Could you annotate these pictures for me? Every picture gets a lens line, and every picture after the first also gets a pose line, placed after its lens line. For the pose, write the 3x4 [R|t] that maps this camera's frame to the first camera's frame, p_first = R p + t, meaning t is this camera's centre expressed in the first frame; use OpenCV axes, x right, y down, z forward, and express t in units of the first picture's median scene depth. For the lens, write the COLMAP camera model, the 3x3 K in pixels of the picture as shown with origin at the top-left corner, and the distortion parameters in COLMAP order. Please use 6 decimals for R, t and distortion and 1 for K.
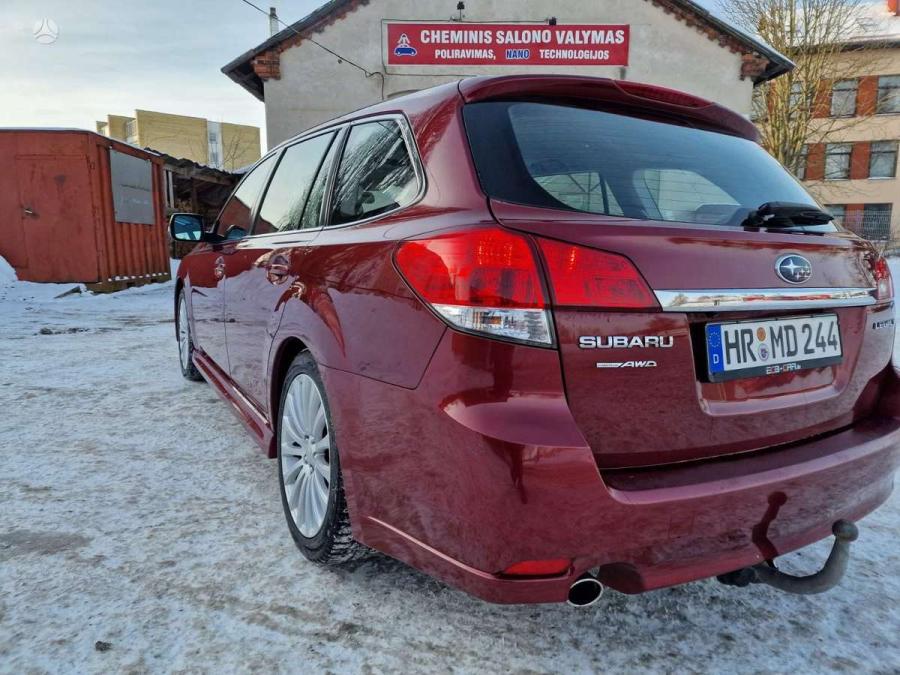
lens RADIAL K [[598.6, 0, 451.6], [0, 598.6, 329.2], [0, 0, 1]] dist [0.072577, -0.060716]
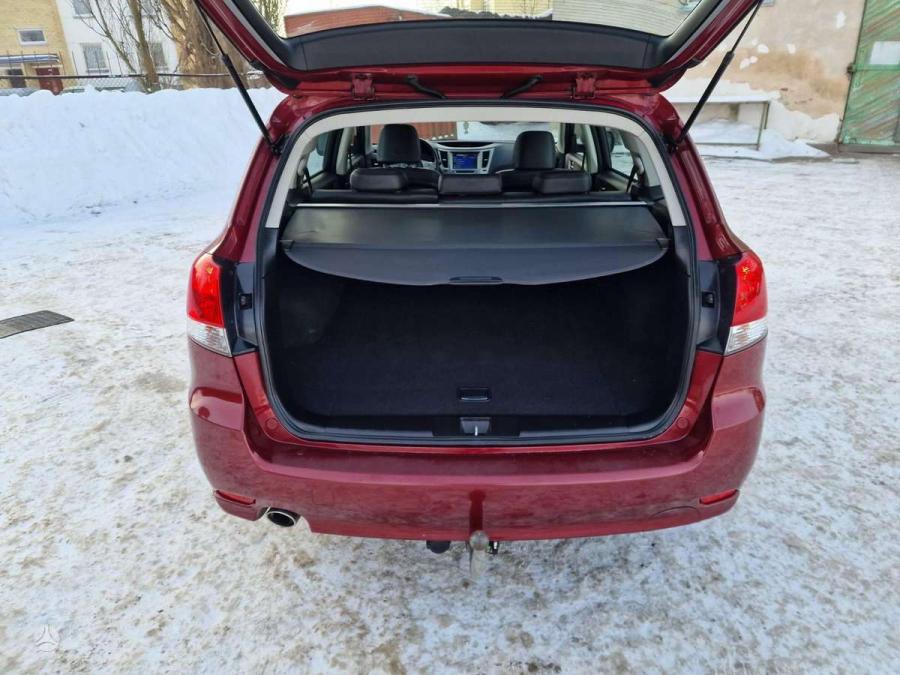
lens RADIAL K [[598.6, 0, 451.6], [0, 598.6, 329.2], [0, 0, 1]] dist [0.072577, -0.060716]
pose [[0.859461, 0.160110, -0.485480, 0.892418], [-0.030939, 0.964237, 0.263230, -0.286237], [0.510264, -0.211216, 0.833678, 0.087227]]
